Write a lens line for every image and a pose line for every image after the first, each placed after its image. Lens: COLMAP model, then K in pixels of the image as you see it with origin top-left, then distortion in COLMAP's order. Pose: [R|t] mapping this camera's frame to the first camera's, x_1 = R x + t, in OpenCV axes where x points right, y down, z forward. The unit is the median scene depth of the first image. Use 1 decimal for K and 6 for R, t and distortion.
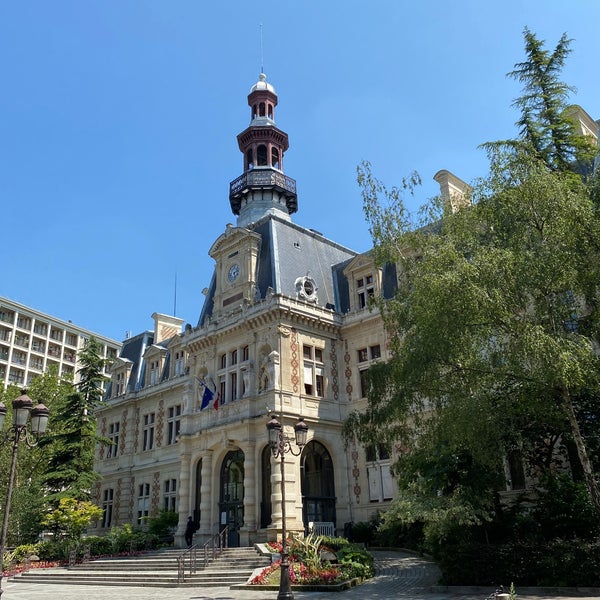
lens RADIAL K [[619.6, 0, 300.0], [0, 619.6, 300.0], [0, 0, 1]] dist [0.184170, -0.452690]
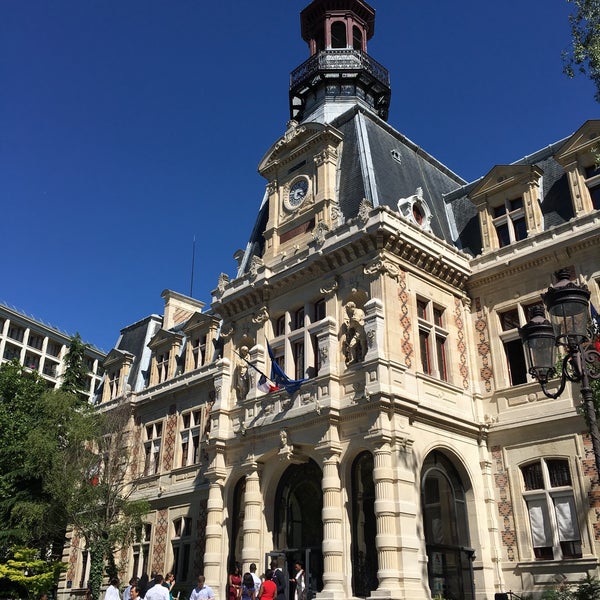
lens RADIAL K [[699.8, 0, 300.0], [0, 699.8, 300.0], [0, 0, 1]] dist [0.088635, -0.033325]
pose [[0.999286, 0.030564, -0.022199, -0.091562], [-0.031731, 0.998021, -0.054297, 0.114684], [0.020495, 0.054963, 0.998278, 0.298394]]
